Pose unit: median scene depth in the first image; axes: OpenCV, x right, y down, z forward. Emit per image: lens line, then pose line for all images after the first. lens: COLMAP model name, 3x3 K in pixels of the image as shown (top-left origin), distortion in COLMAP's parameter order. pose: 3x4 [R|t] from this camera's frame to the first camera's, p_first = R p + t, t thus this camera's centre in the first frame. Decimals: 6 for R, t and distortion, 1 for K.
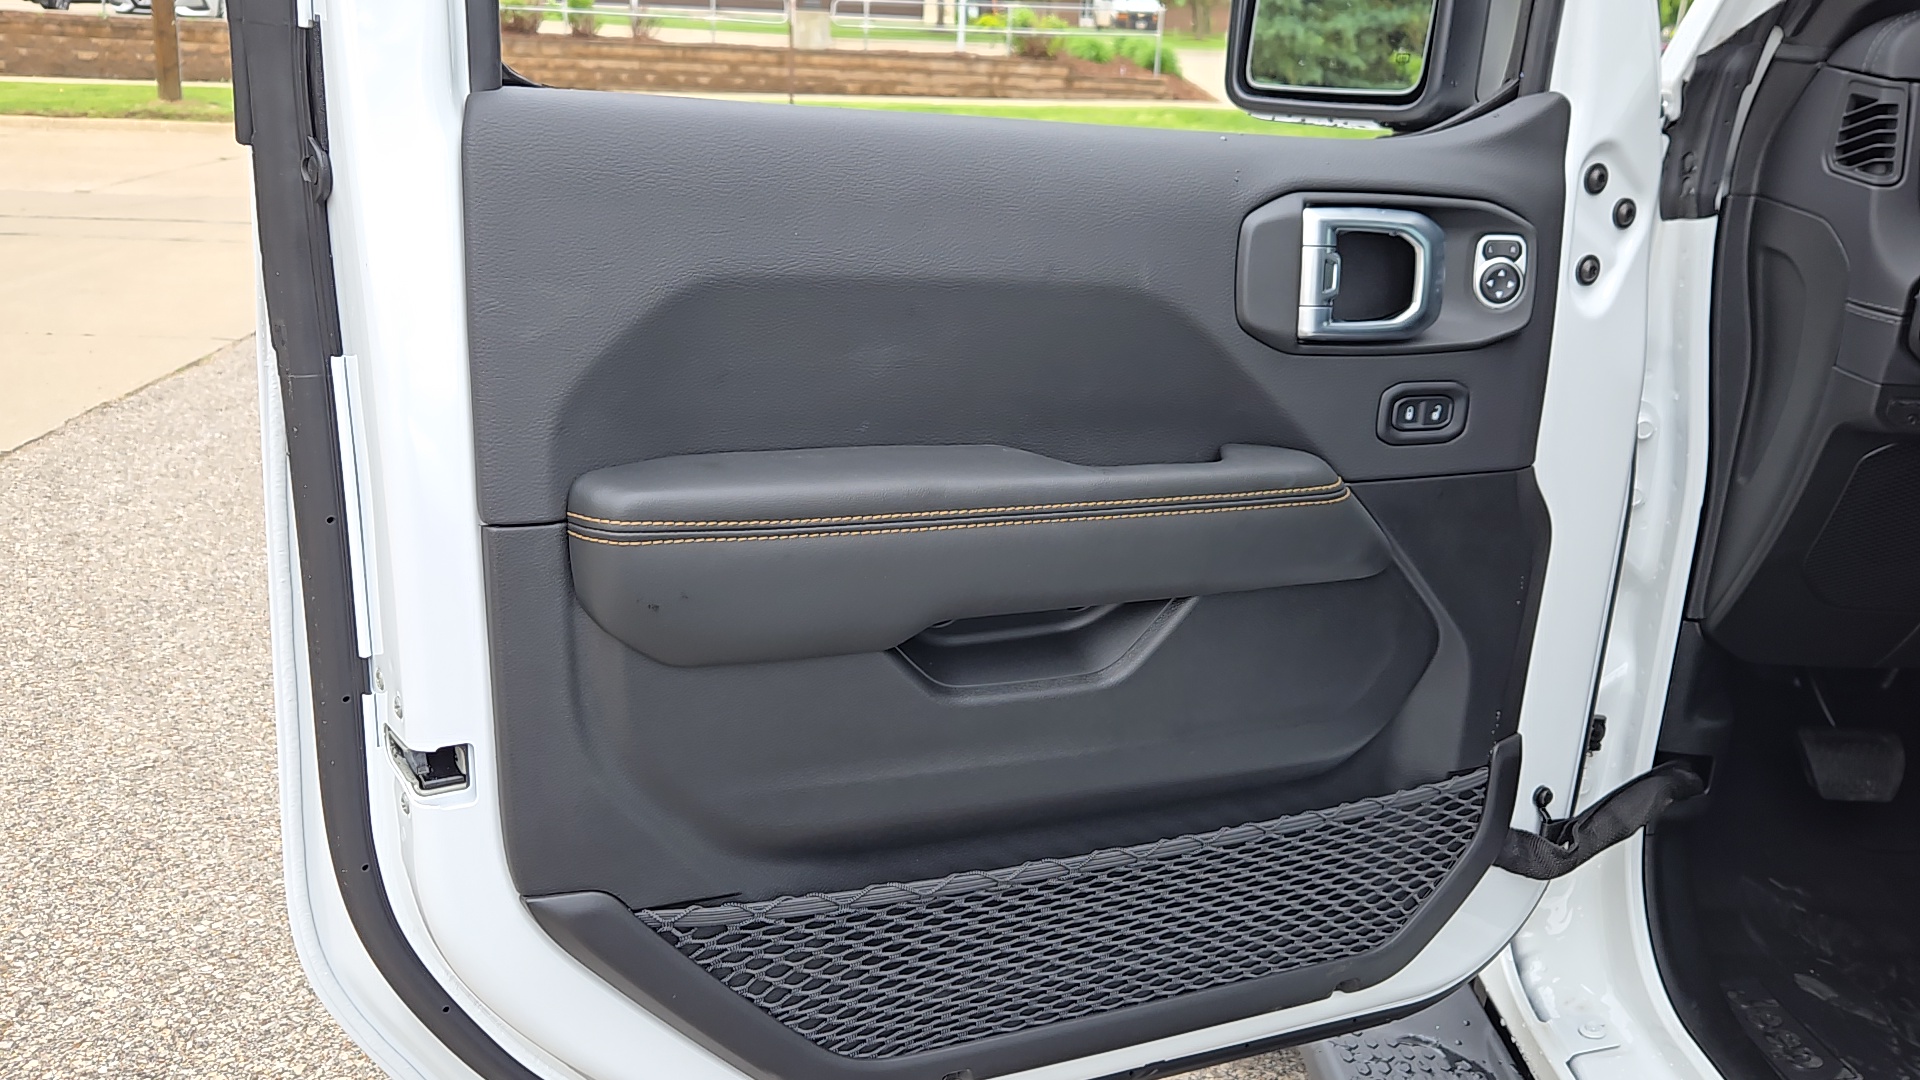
lens RADIAL K [[1611.4, 0, 955.7], [0, 1611.4, 539.9], [0, 0, 1]] dist [0.013720, 0.002210]
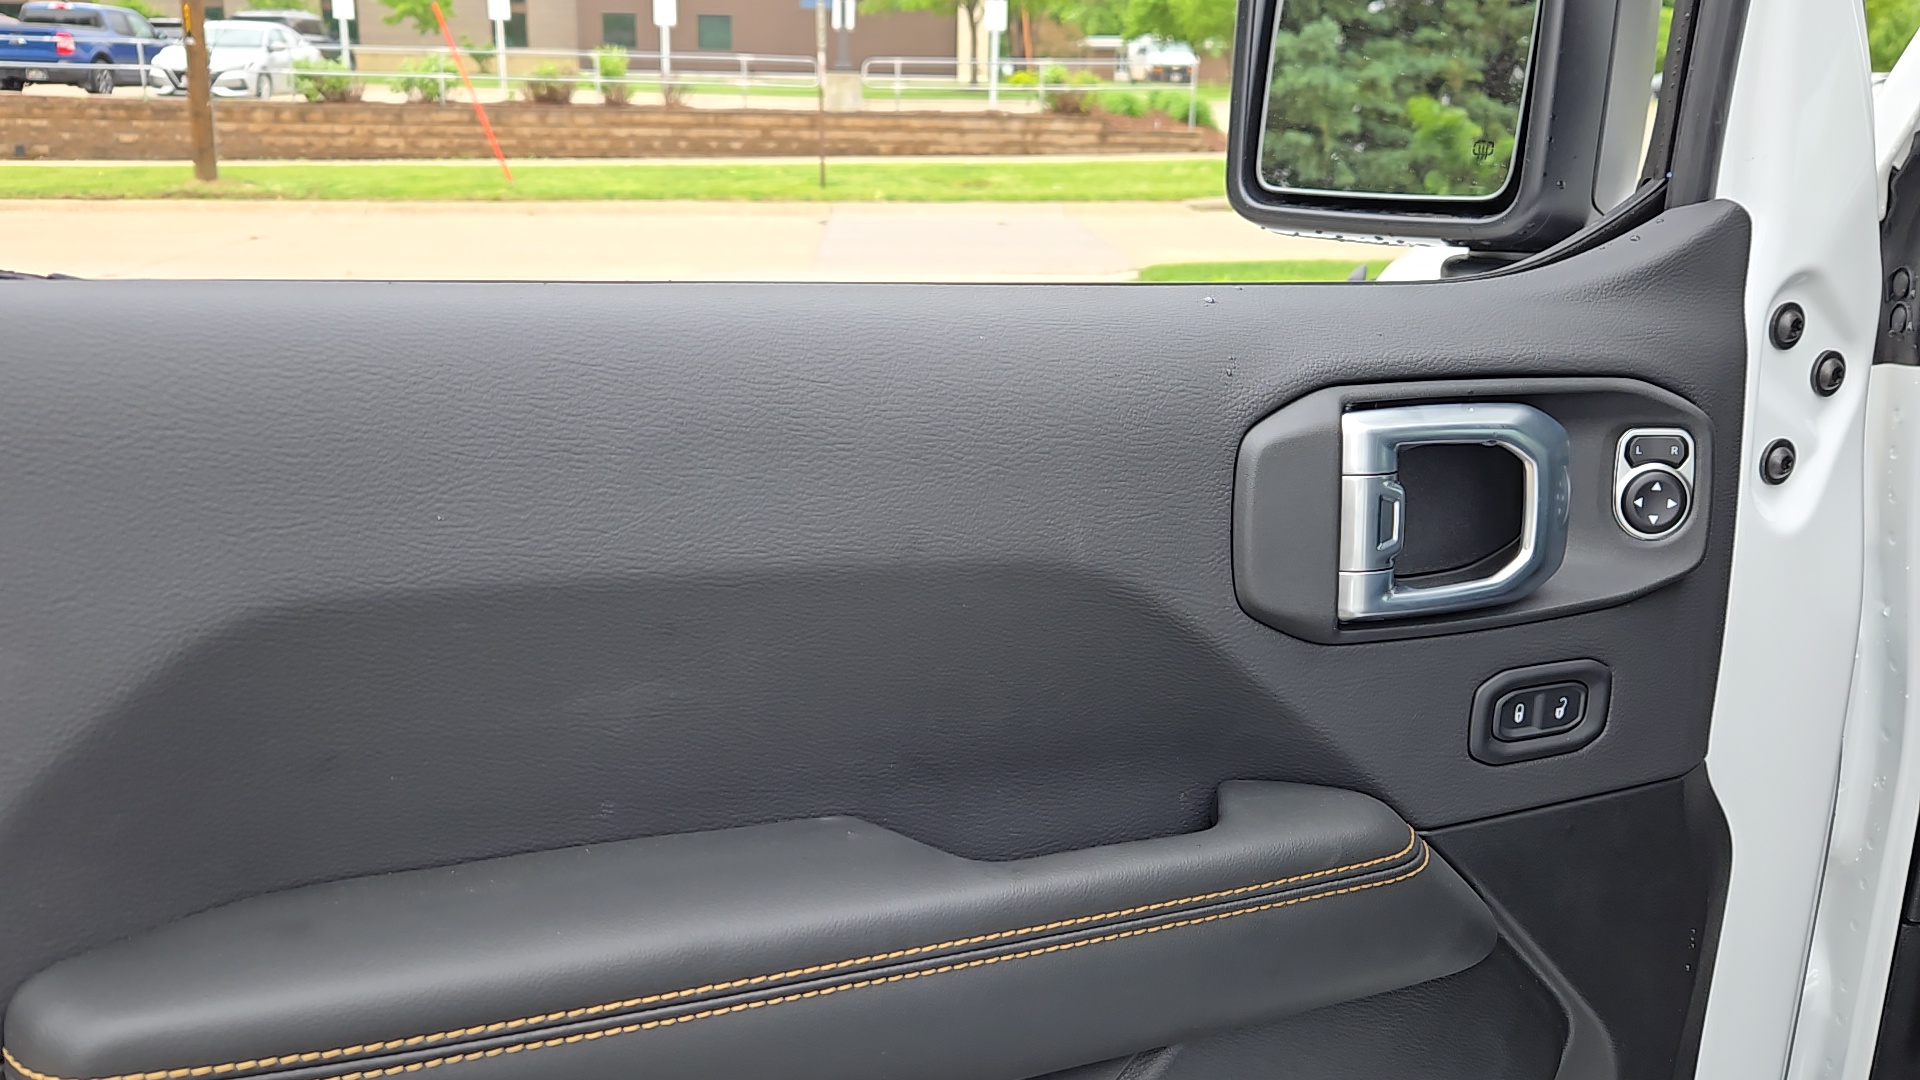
lens RADIAL K [[1611.4, 0, 955.2], [0, 1611.4, 544.8], [0, 0, 1]] dist [0.013720, 0.002210]
pose [[0.999396, -0.019778, -0.028561, 0.022514], [0.018910, 0.999360, -0.030350, -0.036859], [0.029143, 0.029791, 0.999131, 0.101639]]
